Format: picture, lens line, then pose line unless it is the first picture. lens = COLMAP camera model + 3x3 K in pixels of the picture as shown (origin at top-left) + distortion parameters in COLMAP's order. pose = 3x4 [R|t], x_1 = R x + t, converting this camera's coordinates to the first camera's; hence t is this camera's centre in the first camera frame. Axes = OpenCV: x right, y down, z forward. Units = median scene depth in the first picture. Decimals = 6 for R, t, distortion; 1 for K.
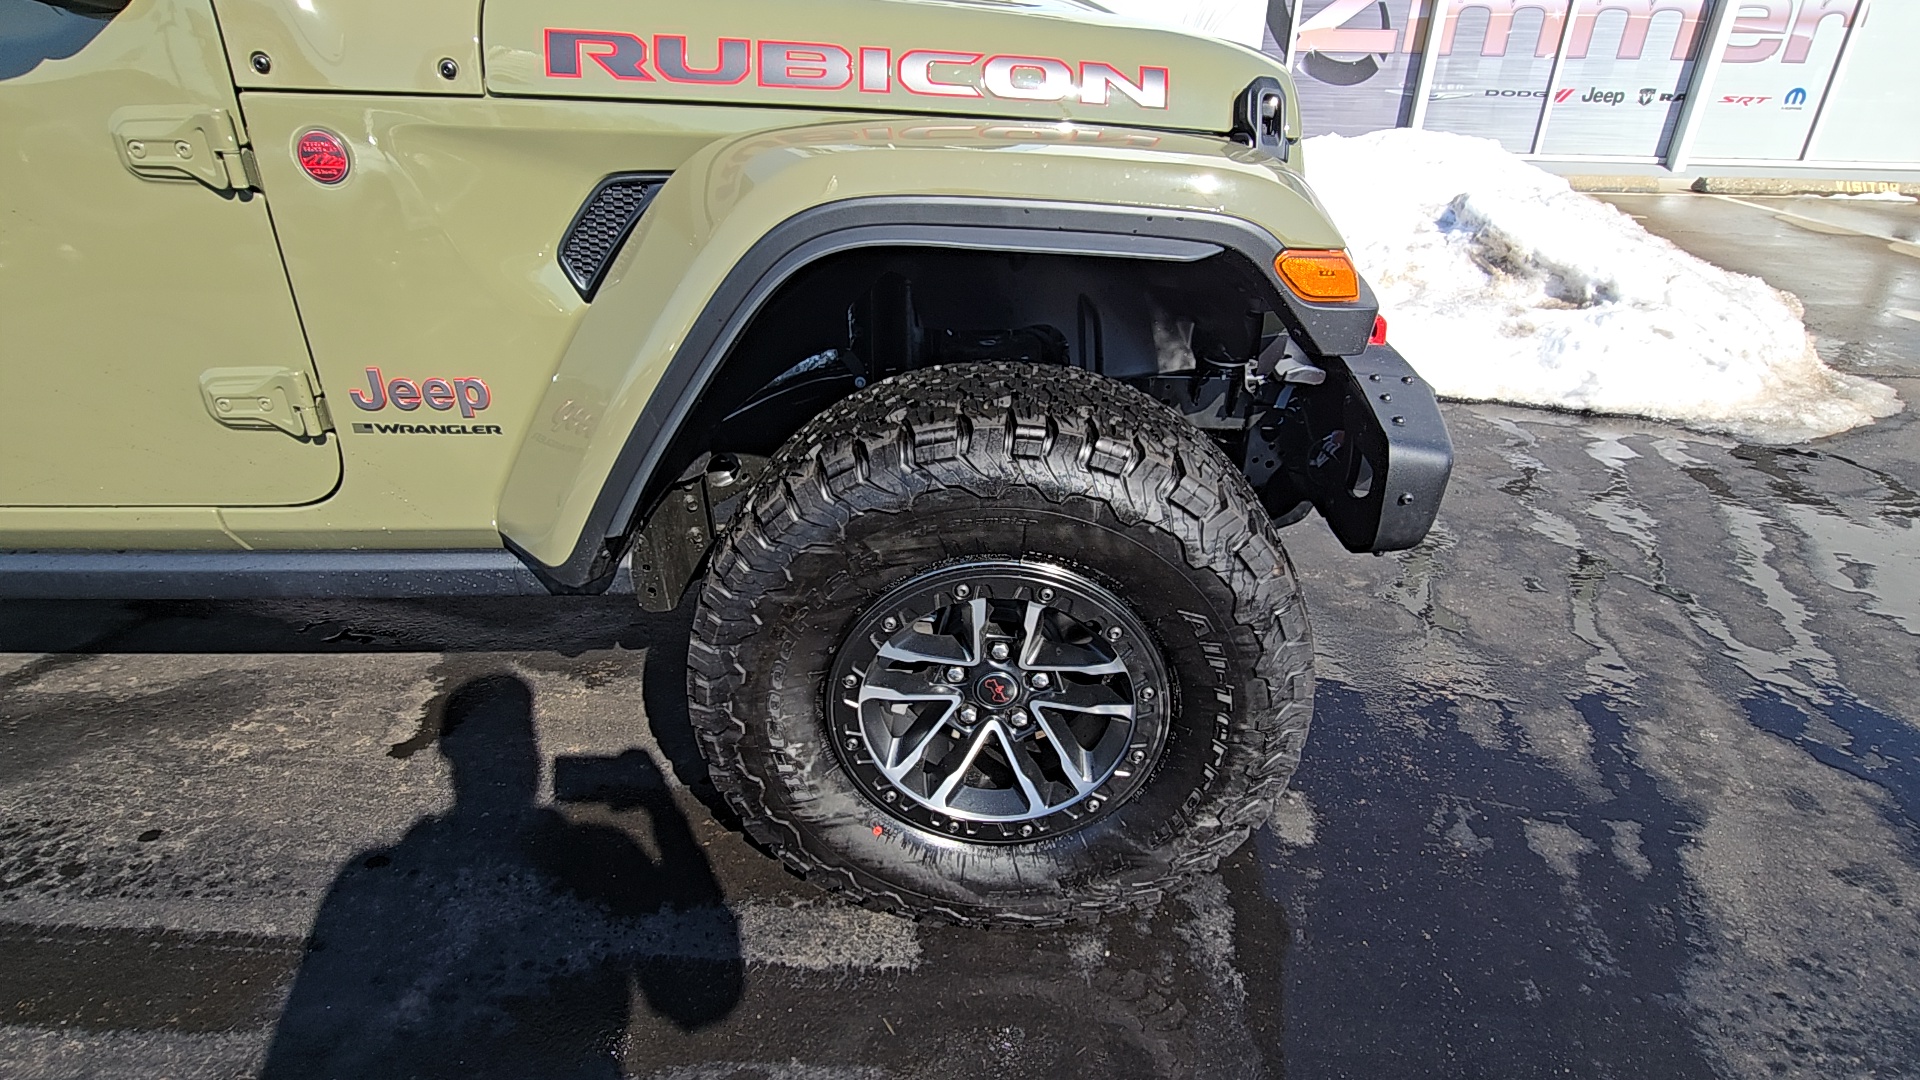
lens RADIAL K [[978.4, 0, 953.6], [0, 978.4, 551.5], [0, 0, 1]] dist [-0.000205, -0.000499]
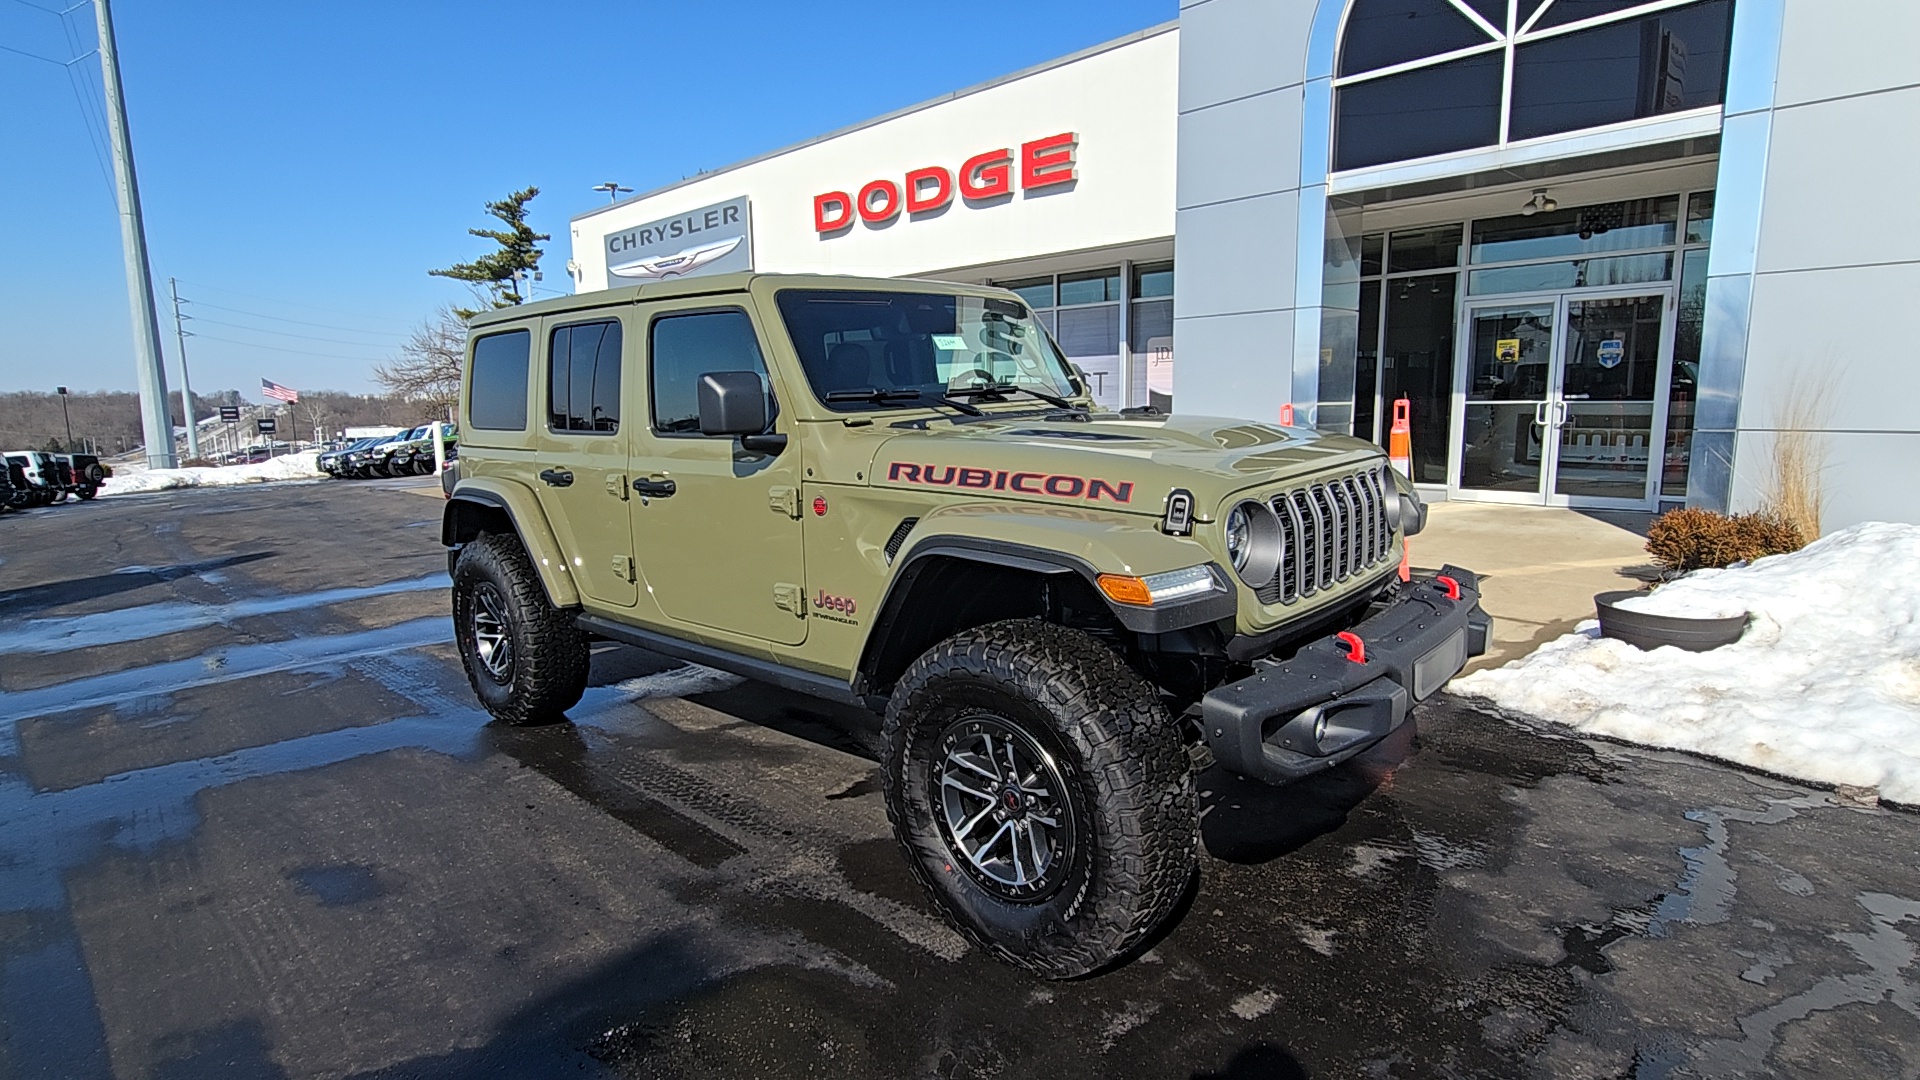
lens RADIAL K [[972.8, 0, 941.4], [0, 972.8, 559.0], [0, 0, 1]] dist [-0.003085, -0.000123]
pose [[0.740321, 0.082243, -0.667203, 1.065417], [-0.281489, 0.939216, -0.196564, 0.110608], [0.610482, 0.333331, 0.718472, -0.478505]]
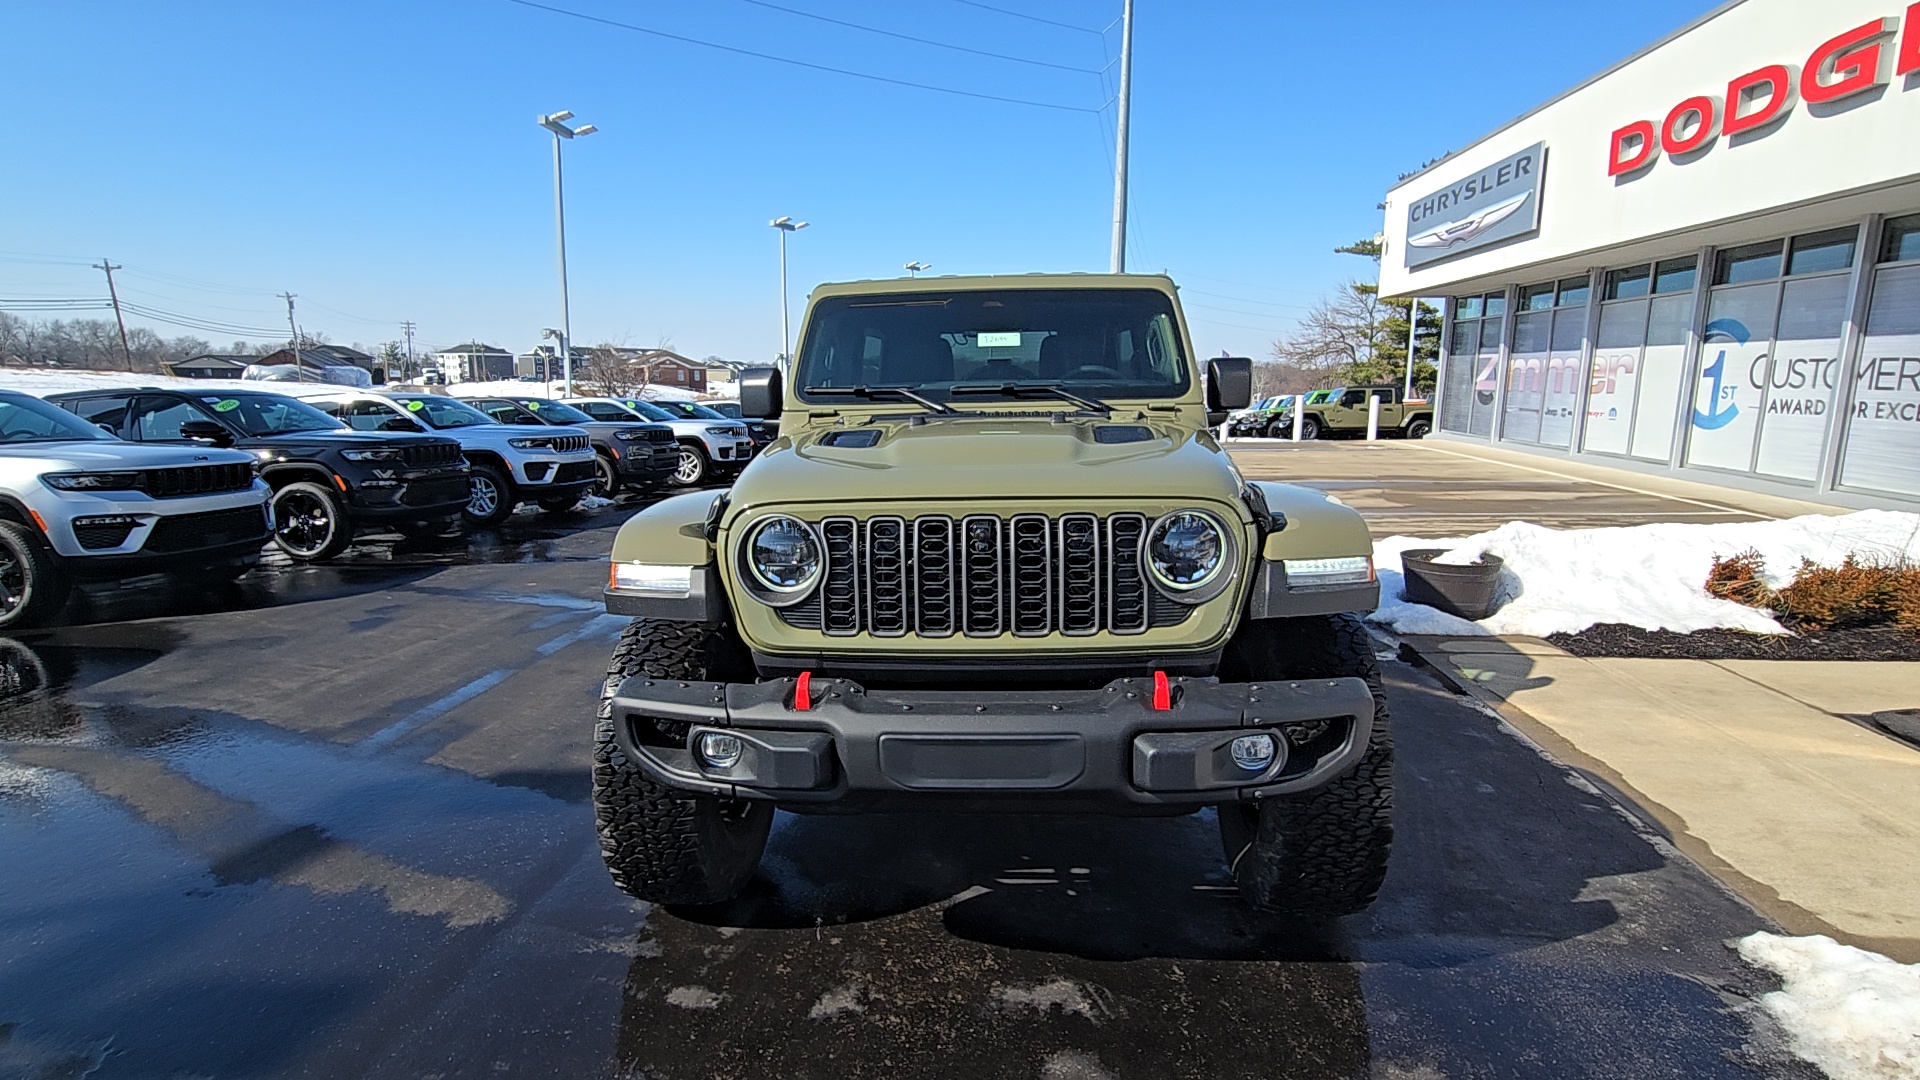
lens RADIAL K [[959.0, 0, 942.8], [0, 959.0, 560.9], [0, 0, 1]] dist [-0.000012, -0.000947]
pose [[-0.052476, 0.175241, -0.983126, 1.897832], [-0.463706, 0.867635, 0.179406, -0.810329], [0.884434, 0.465296, 0.035730, 1.234271]]
